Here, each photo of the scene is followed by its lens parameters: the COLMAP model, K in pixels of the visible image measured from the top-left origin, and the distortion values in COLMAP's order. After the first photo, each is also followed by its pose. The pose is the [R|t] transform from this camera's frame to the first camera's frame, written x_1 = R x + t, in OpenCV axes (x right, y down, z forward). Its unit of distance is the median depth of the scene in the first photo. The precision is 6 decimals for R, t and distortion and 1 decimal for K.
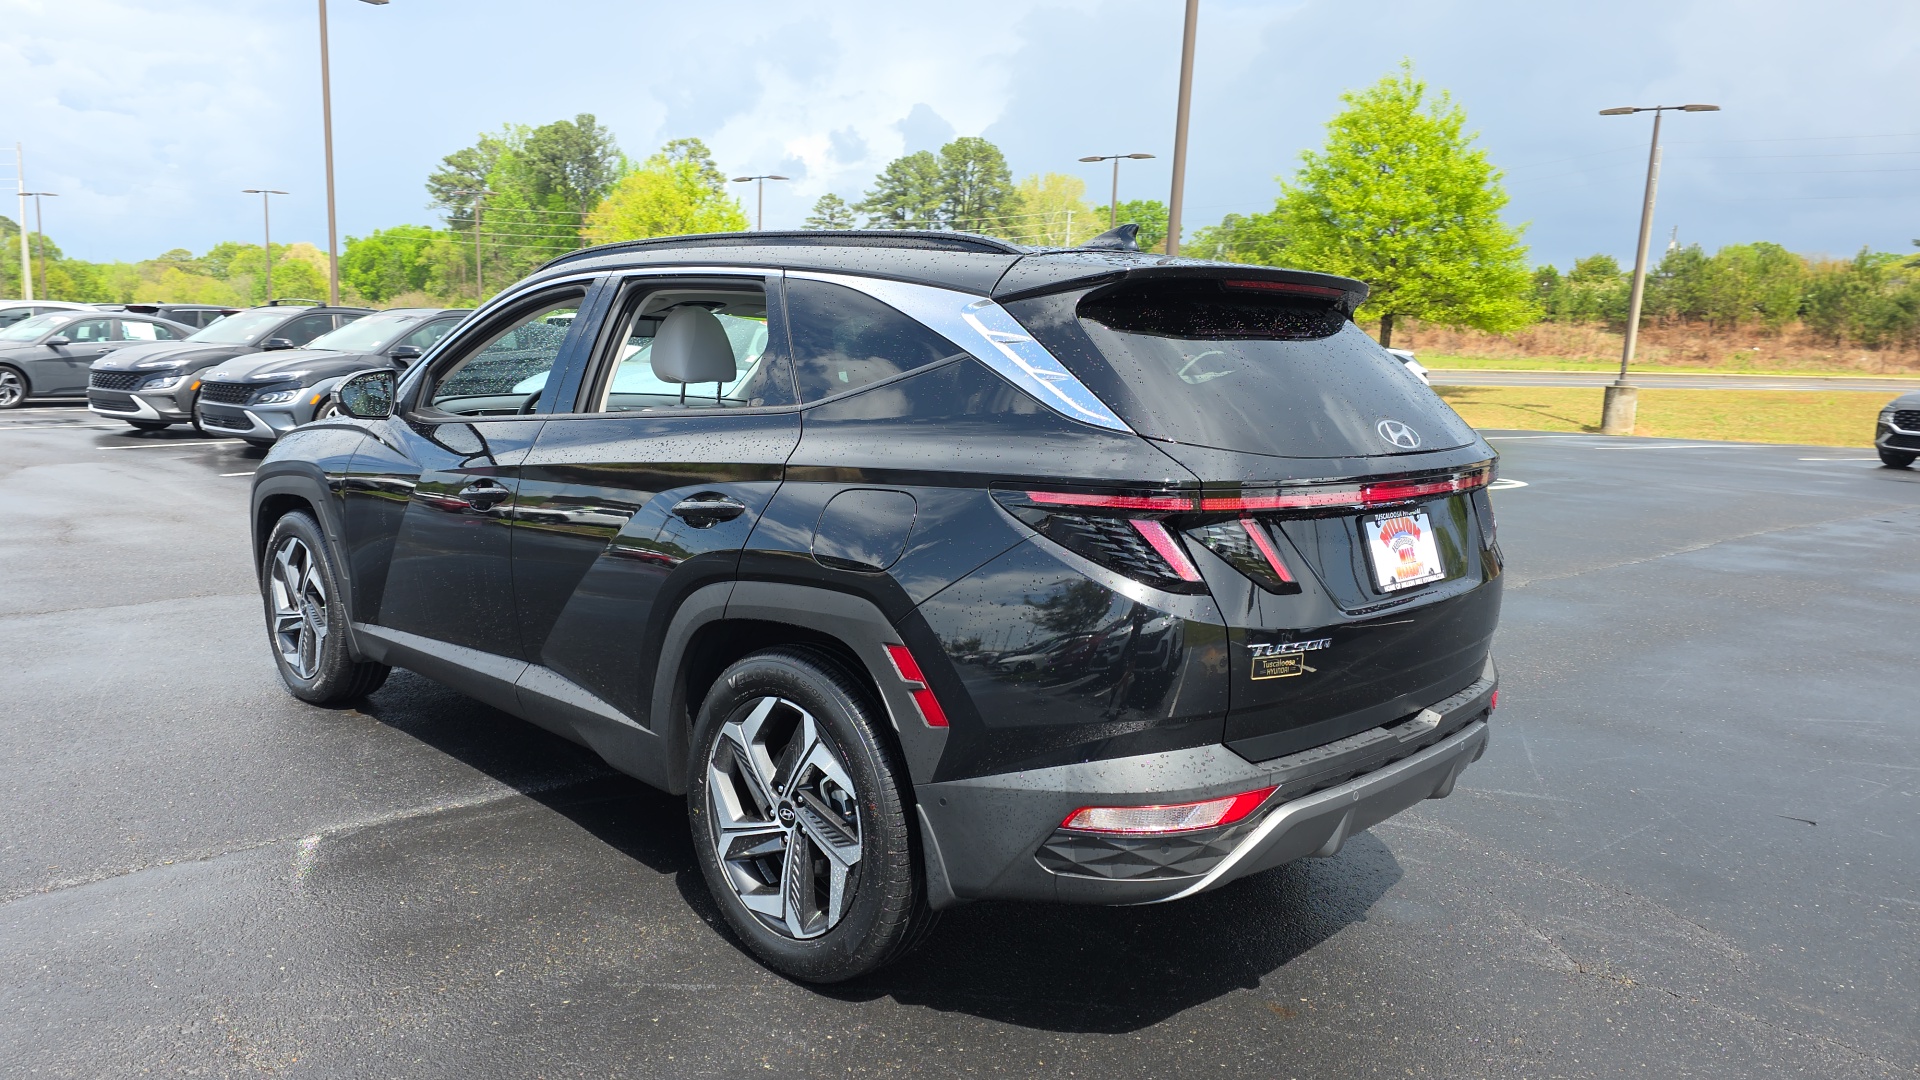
lens RADIAL K [[1289.2, 0, 948.3], [0, 1289.2, 536.6], [0, 0, 1]] dist [0.052153, -0.051114]
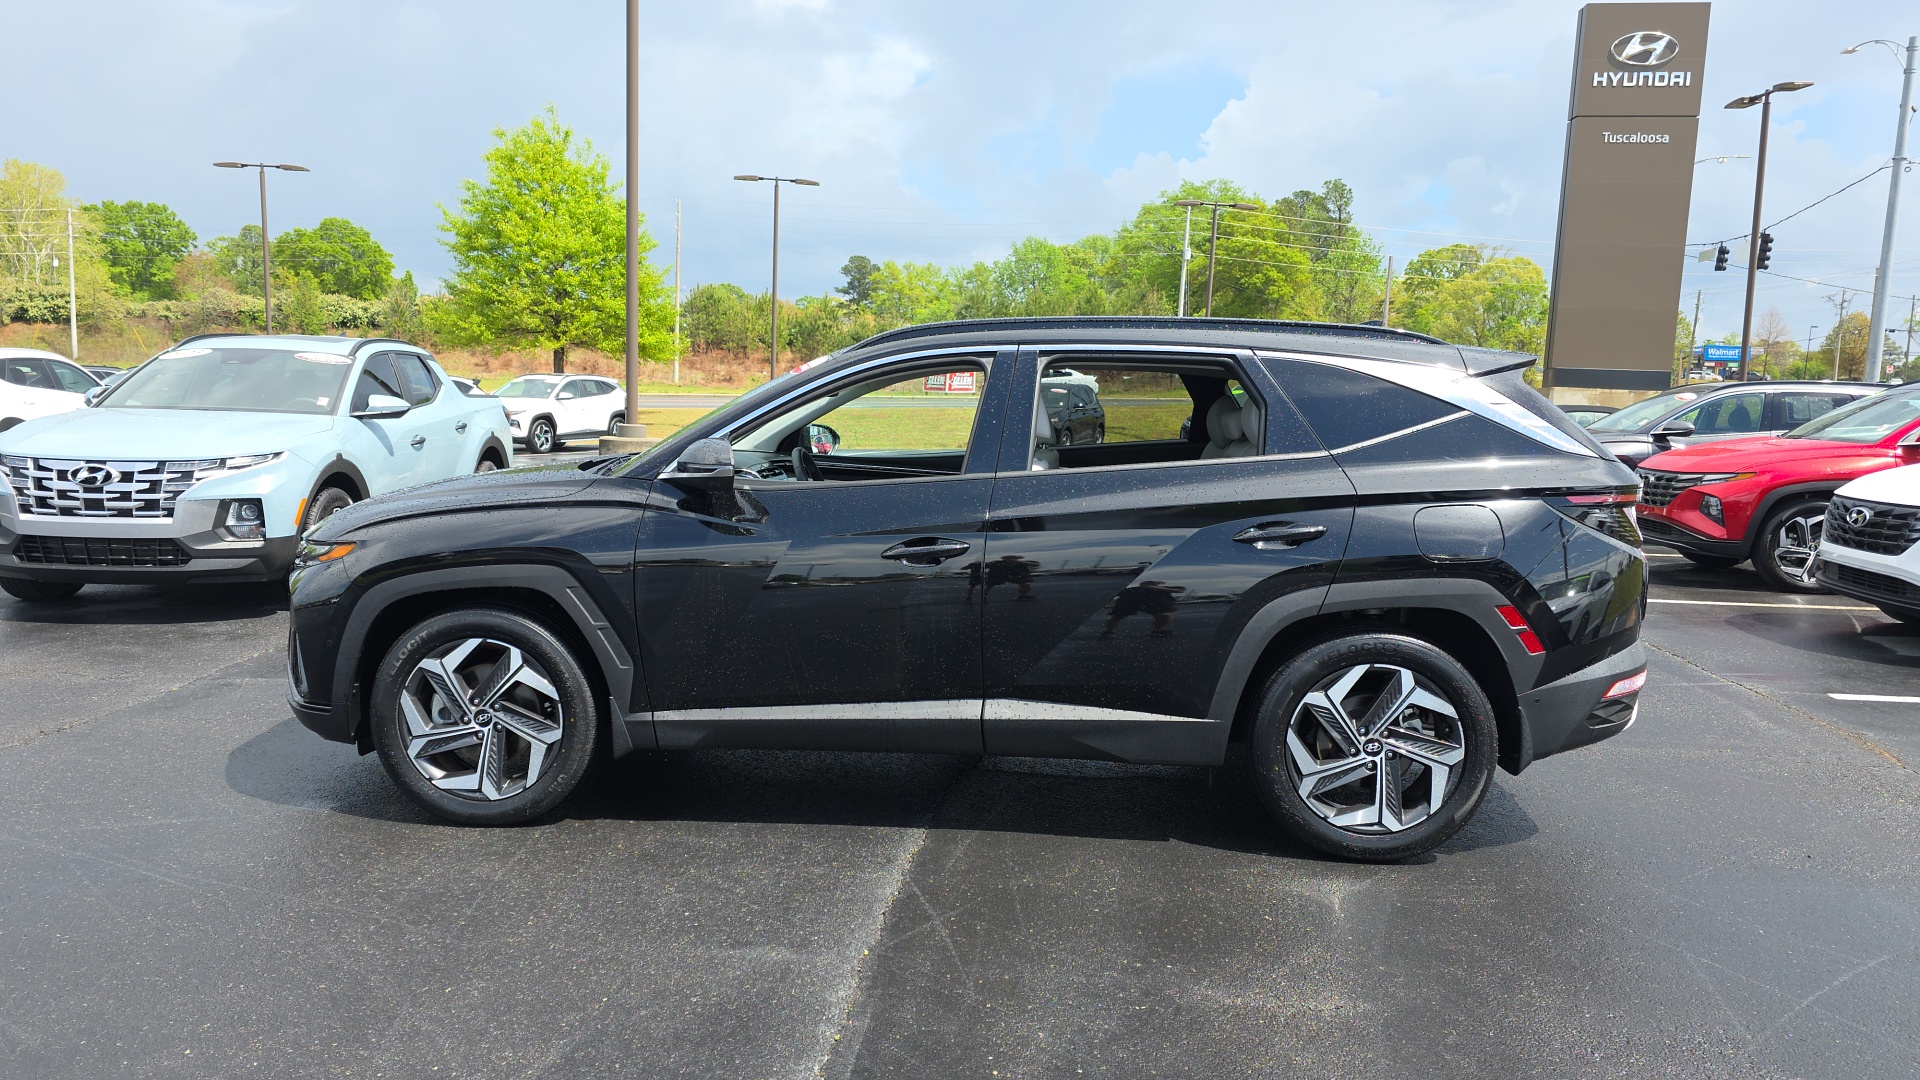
lens RADIAL K [[1210.4, 0, 989.6], [0, 1210.4, 547.5], [0, 0, 1]] dist [0.068318, -0.038627]
pose [[0.751263, -0.099402, 0.652475, -1.232740], [0.100518, 0.994293, 0.035740, -0.083541], [-0.652304, 0.038736, 0.756967, 0.265718]]
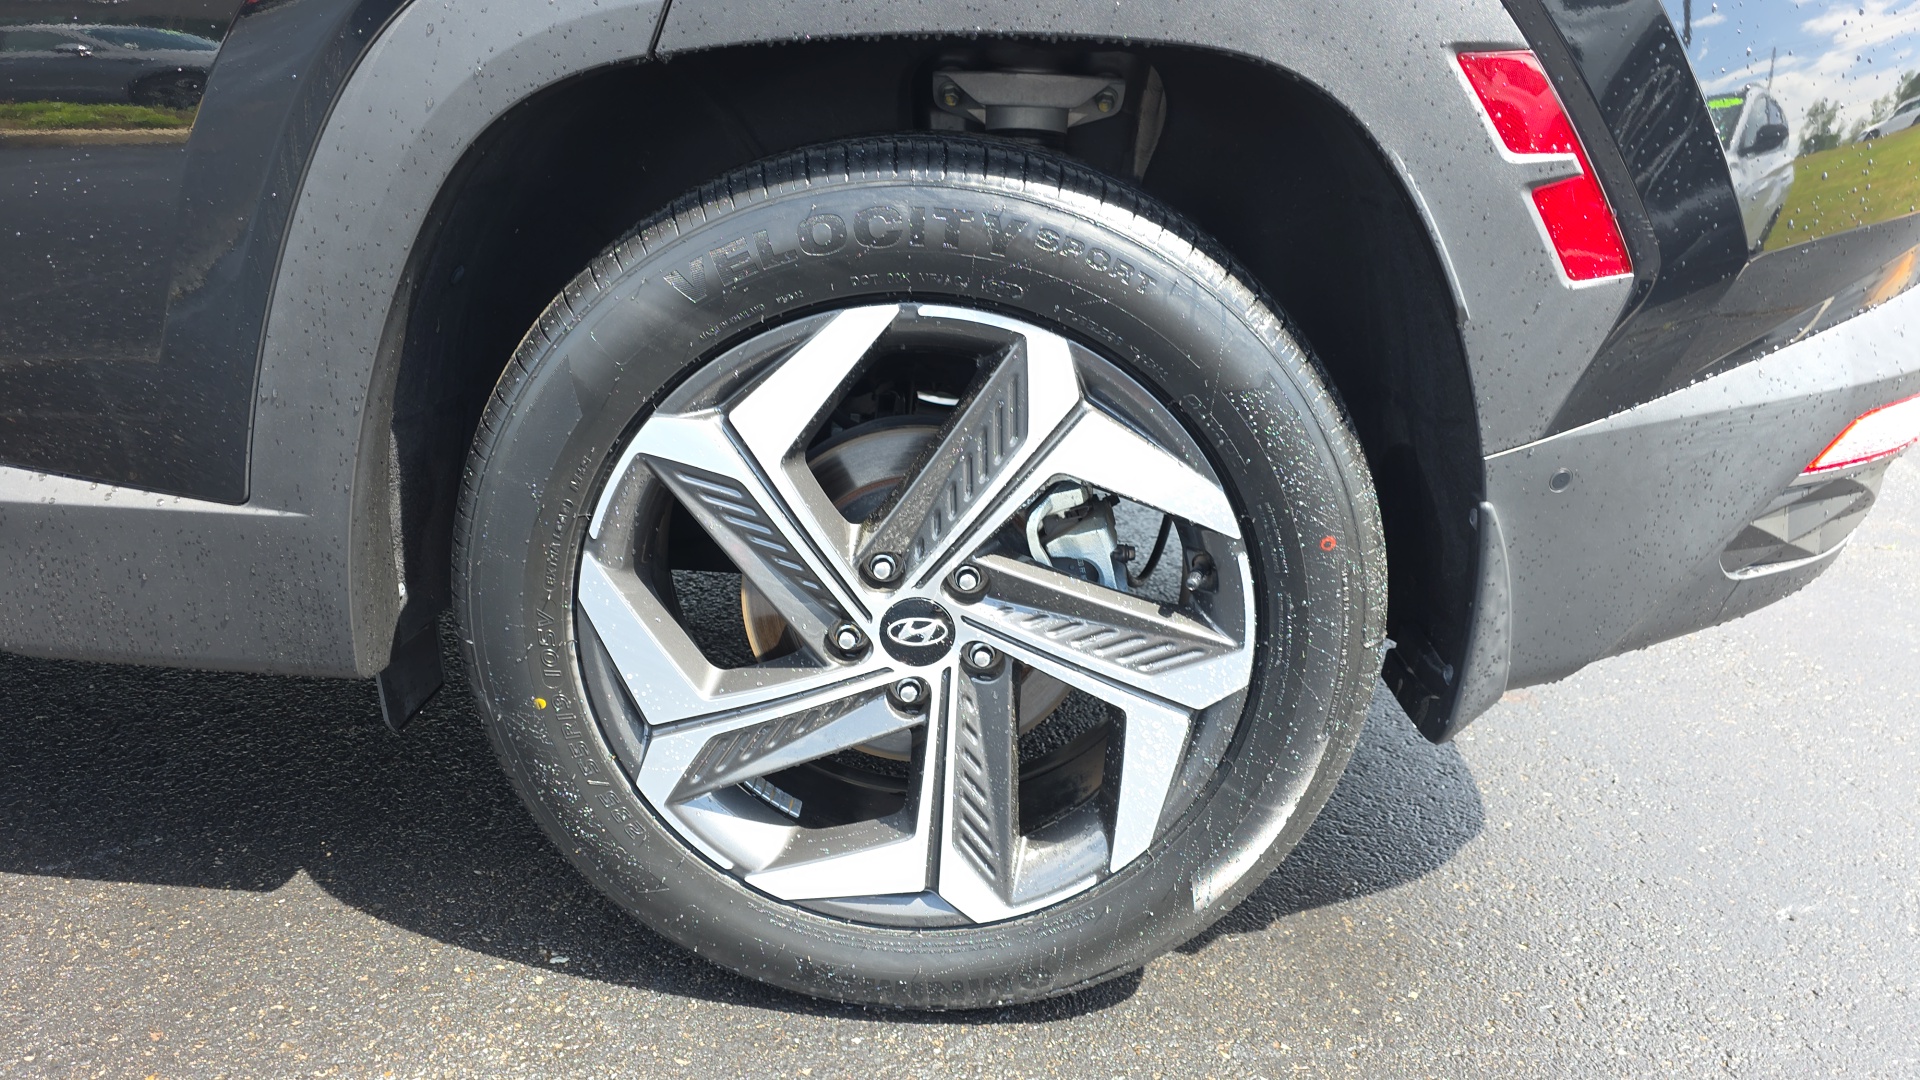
lens RADIAL K [[1210.4, 0, 989.6], [0, 1210.4, 547.5], [0, 0, 1]] dist [0.068318, -0.038627]
pose [[0.728124, -0.229306, 0.645952, -0.315710], [0.053244, 0.958457, 0.280225, 0.096087], [-0.683375, -0.169645, 0.710084, 0.732809]]
